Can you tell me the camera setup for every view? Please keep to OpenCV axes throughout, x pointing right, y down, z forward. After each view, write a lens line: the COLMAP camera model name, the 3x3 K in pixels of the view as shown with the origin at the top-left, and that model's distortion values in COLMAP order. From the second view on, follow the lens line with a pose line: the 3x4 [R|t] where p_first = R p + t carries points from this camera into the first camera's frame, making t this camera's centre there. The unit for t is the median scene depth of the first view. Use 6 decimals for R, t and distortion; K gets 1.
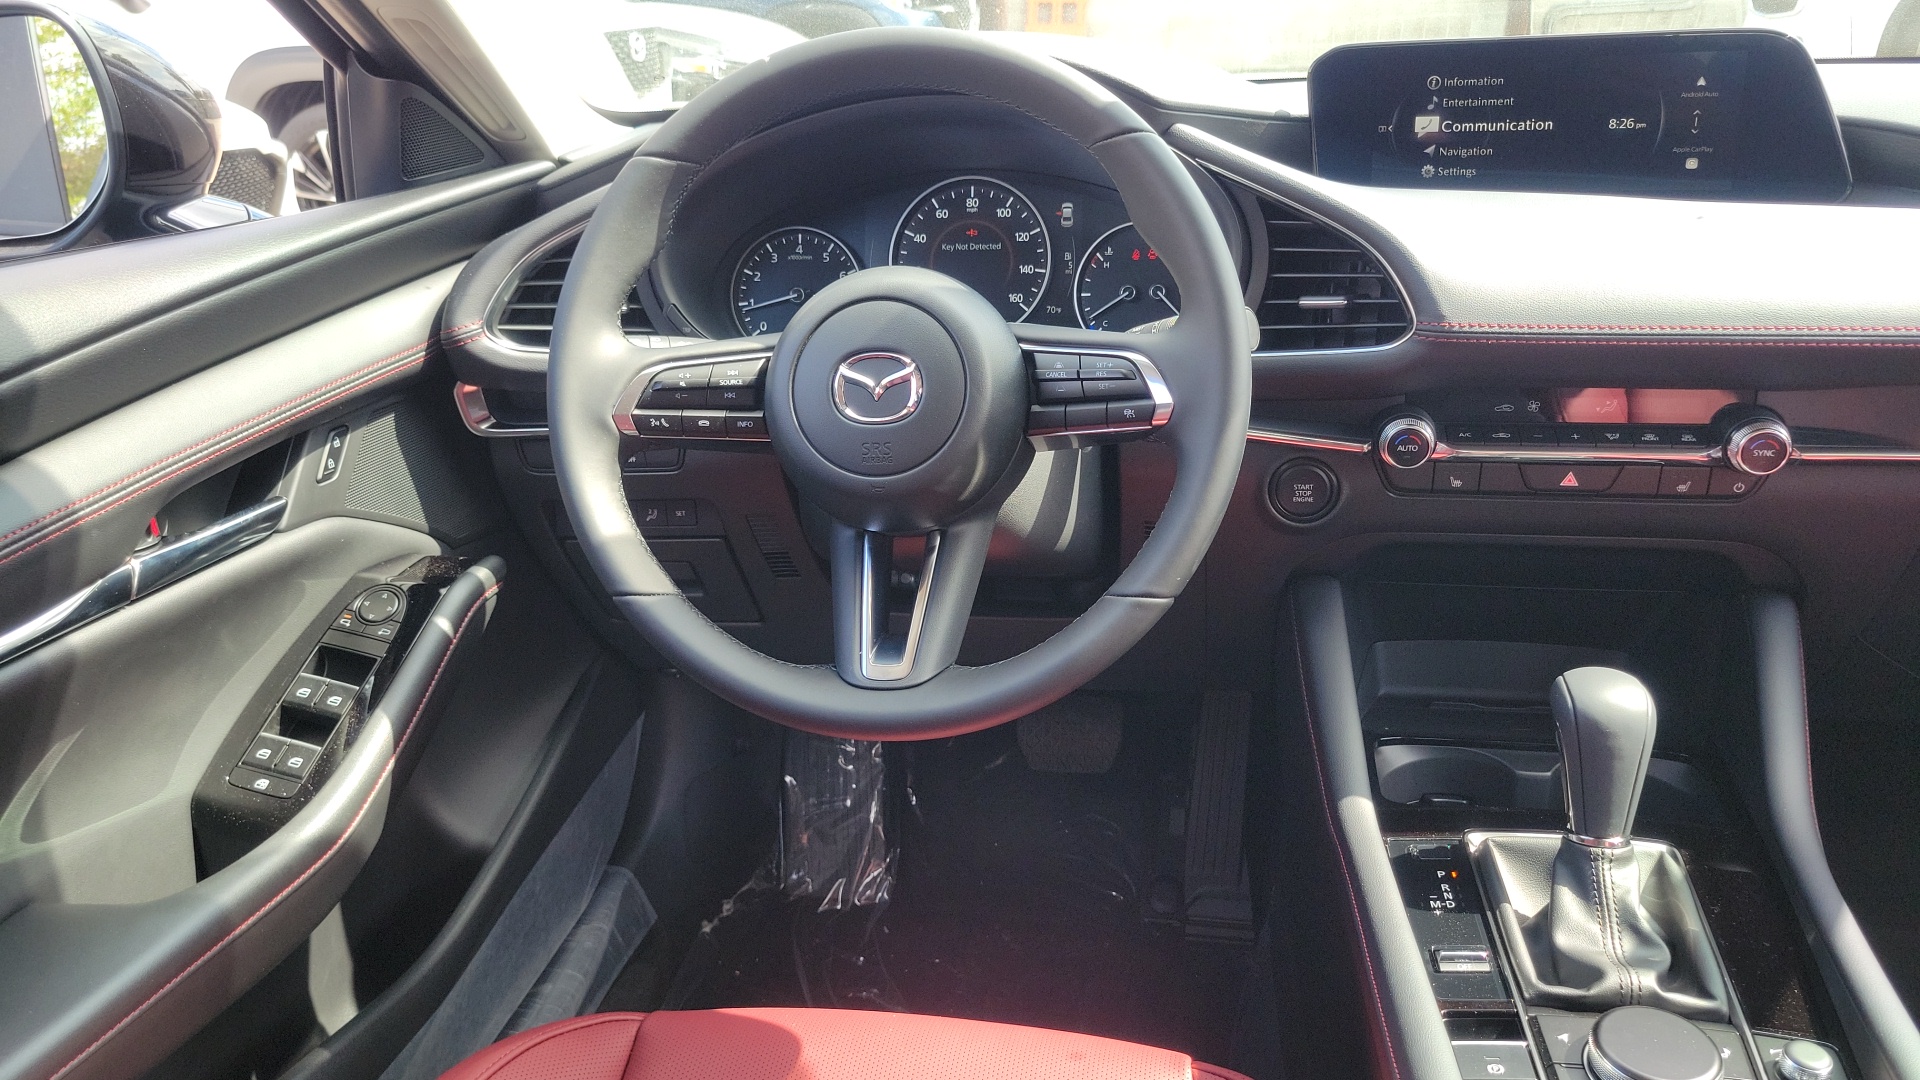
lens RADIAL K [[1507.9, 0, 944.1], [0, 1507.9, 535.6], [0, 0, 1]] dist [0.024737, 0.008559]
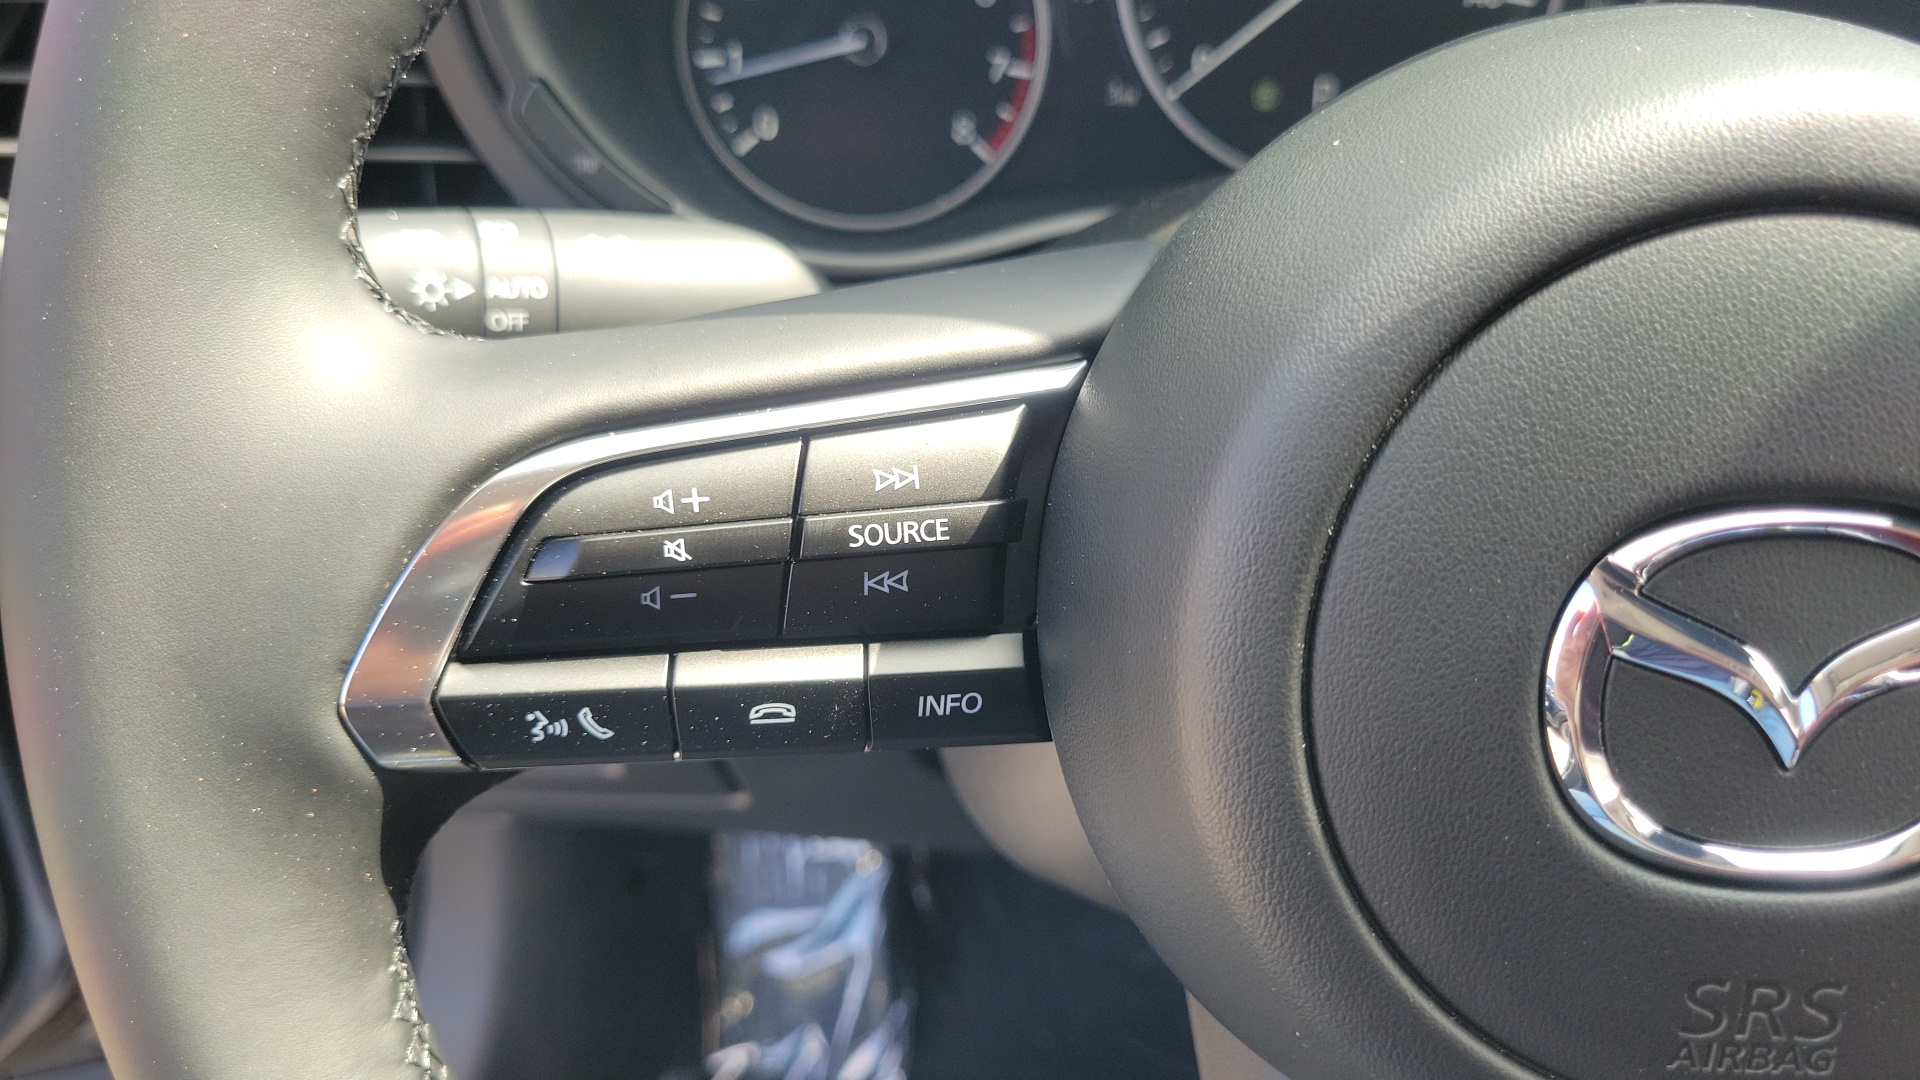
lens RADIAL K [[1507.9, 0, 948.4], [0, 1507.9, 557.1], [0, 0, 1]] dist [0.024737, 0.008559]
pose [[0.990946, -0.012813, 0.133648, -0.159306], [-0.014486, 0.979421, 0.201307, -0.138459], [-0.133477, -0.201420, 0.970368, 0.768487]]
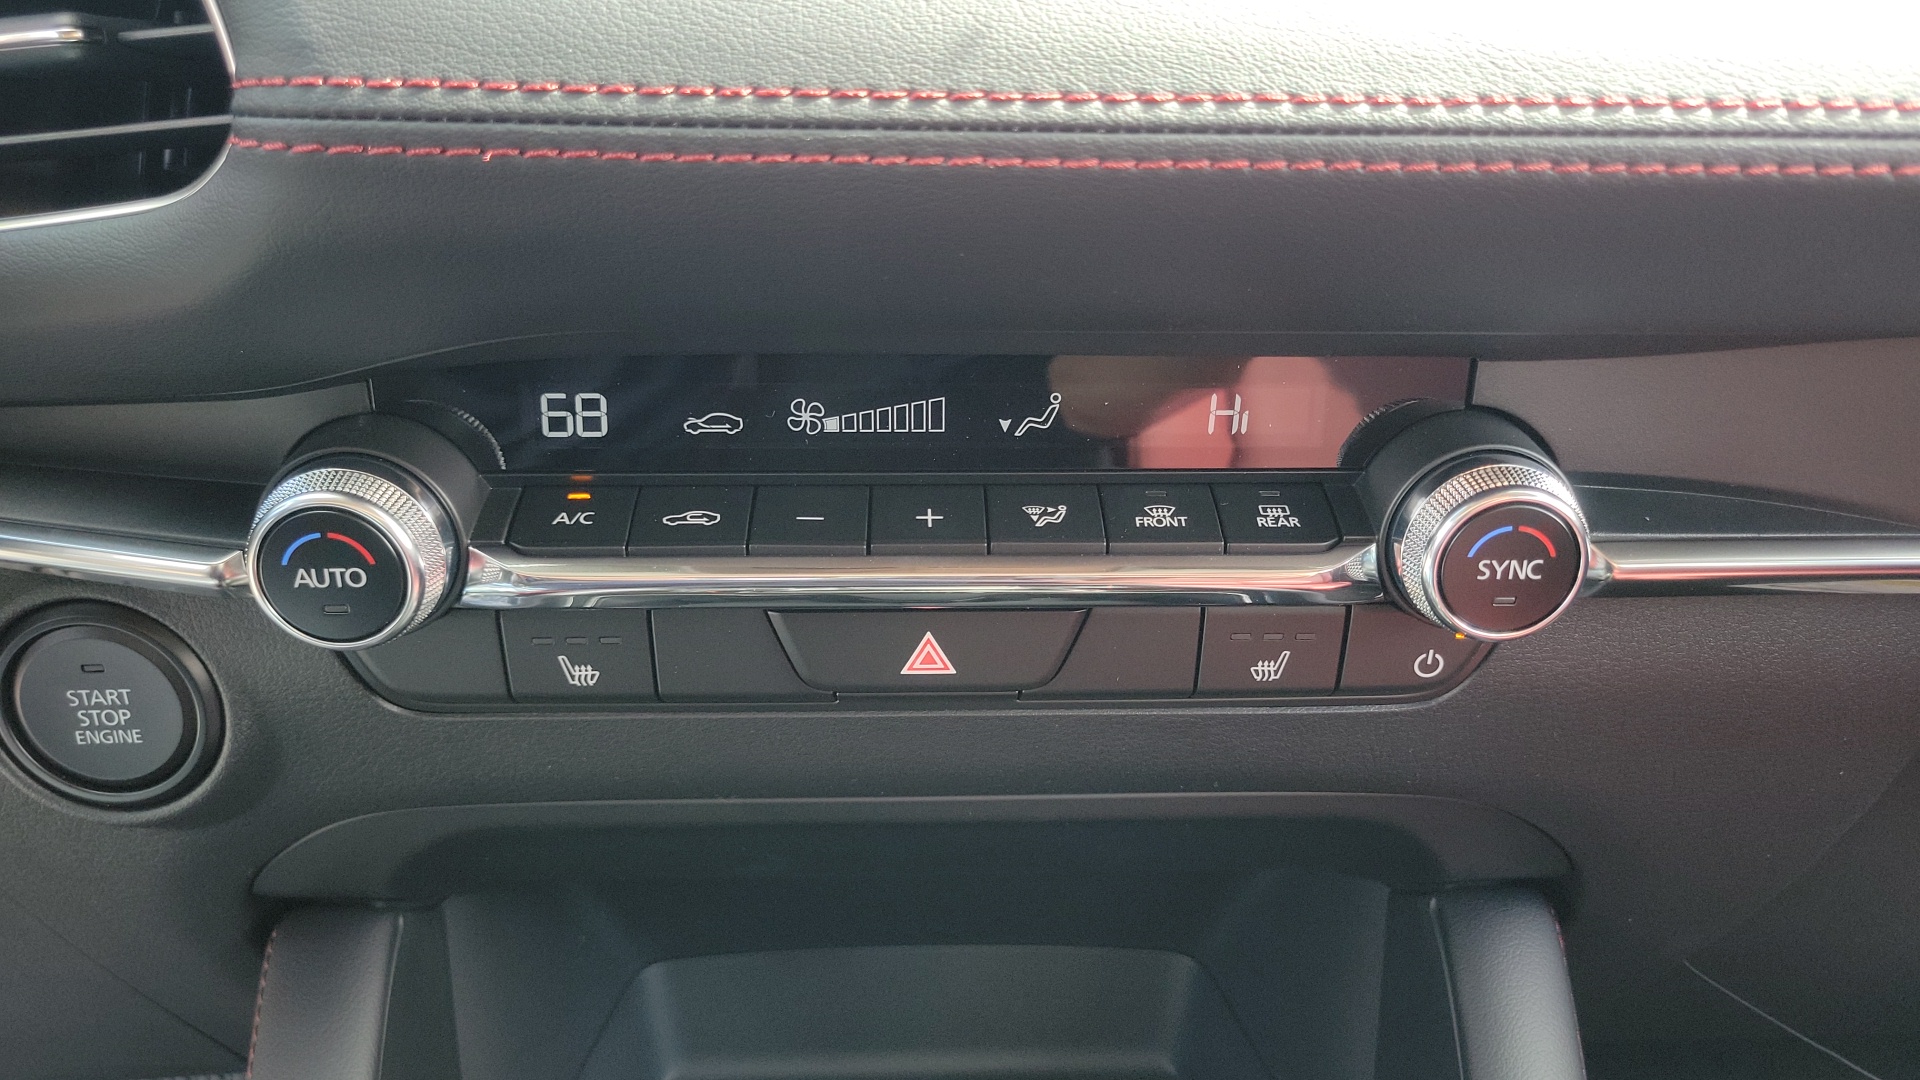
lens RADIAL K [[1507.9, 0, 979.0], [0, 1507.9, 542.5], [0, 0, 1]] dist [0.024737, 0.008559]
pose [[0.973197, -0.036743, 0.227018, 0.366756], [0.034626, 0.999312, 0.013302, -0.065394], [-0.227350, -0.005085, 0.973800, 0.725300]]
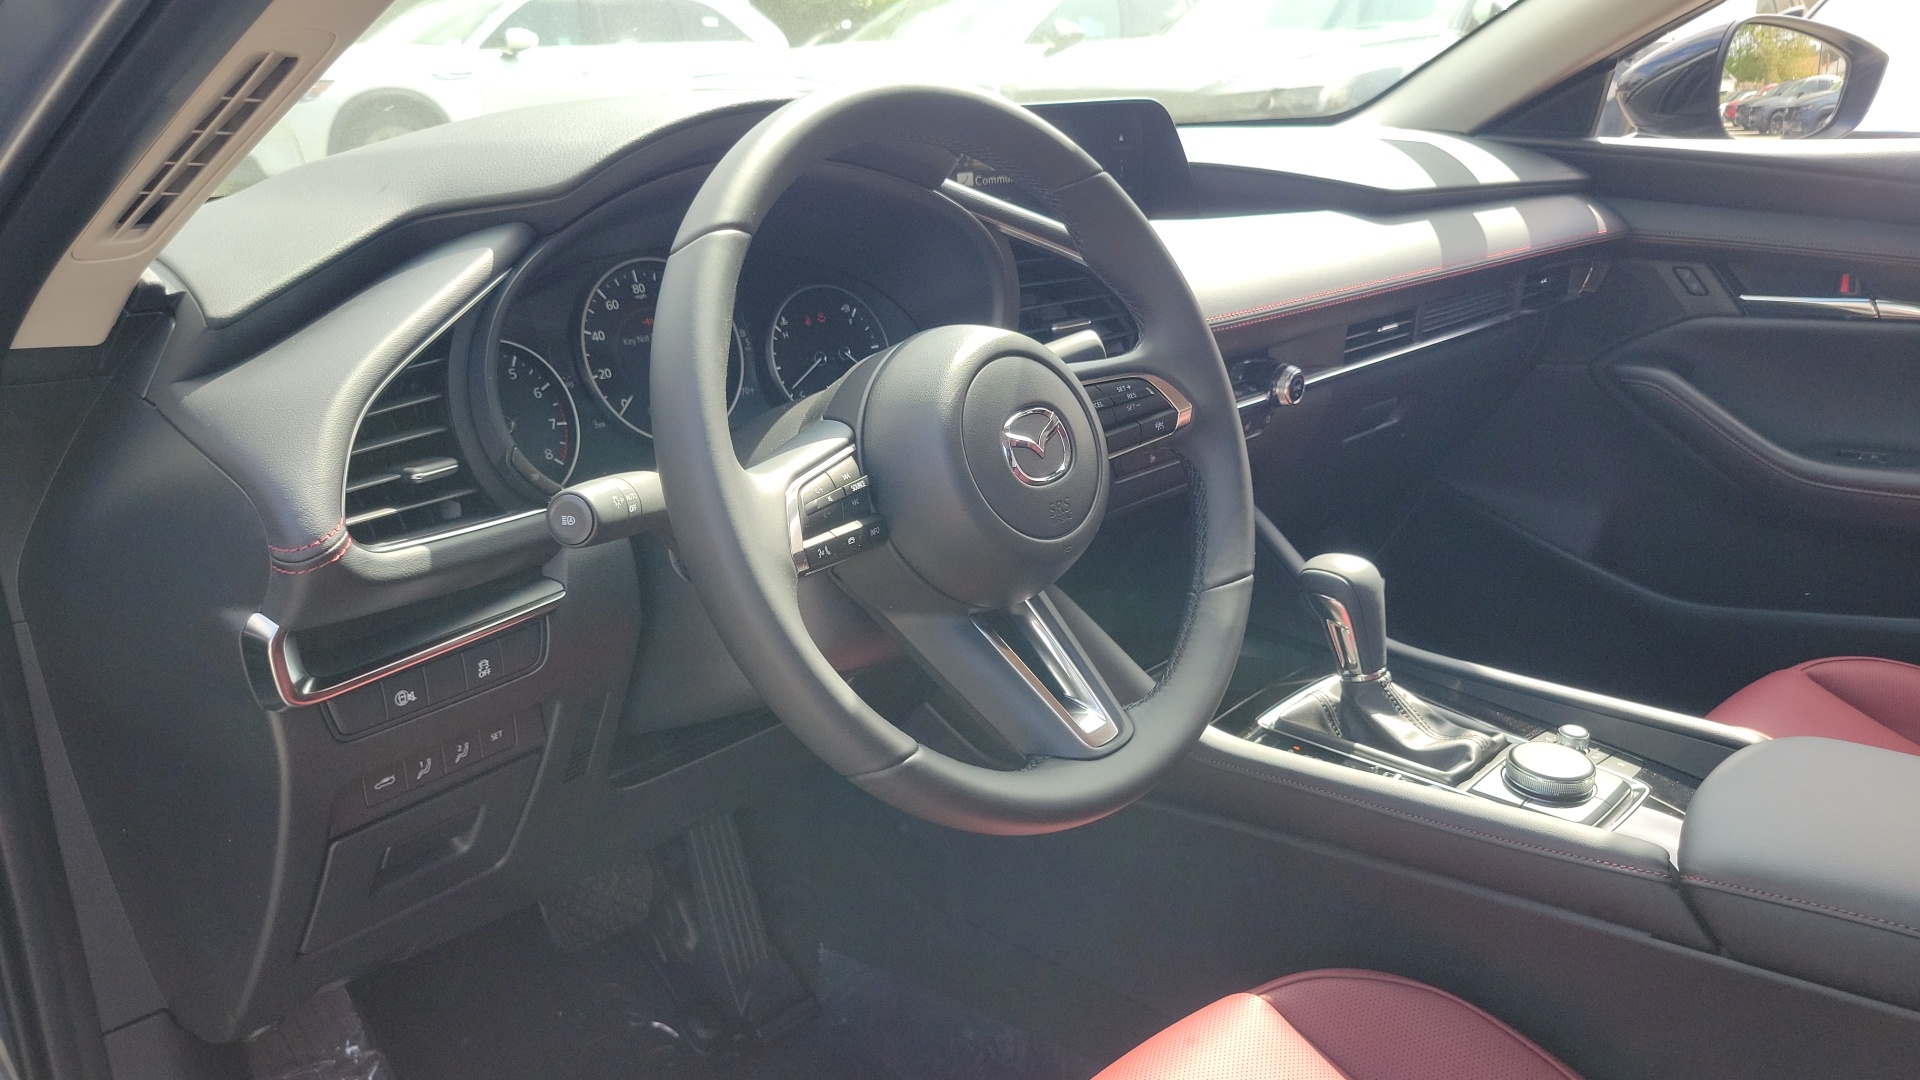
lens RADIAL K [[1507.9, 0, 969.2], [0, 1507.9, 531.3], [0, 0, 1]] dist [0.024737, 0.008559]
pose [[0.521390, -0.224165, 0.823348, -0.781325], [0.292094, 0.953474, 0.074622, -0.118968], [-0.801769, 0.201587, 0.562609, 0.474974]]
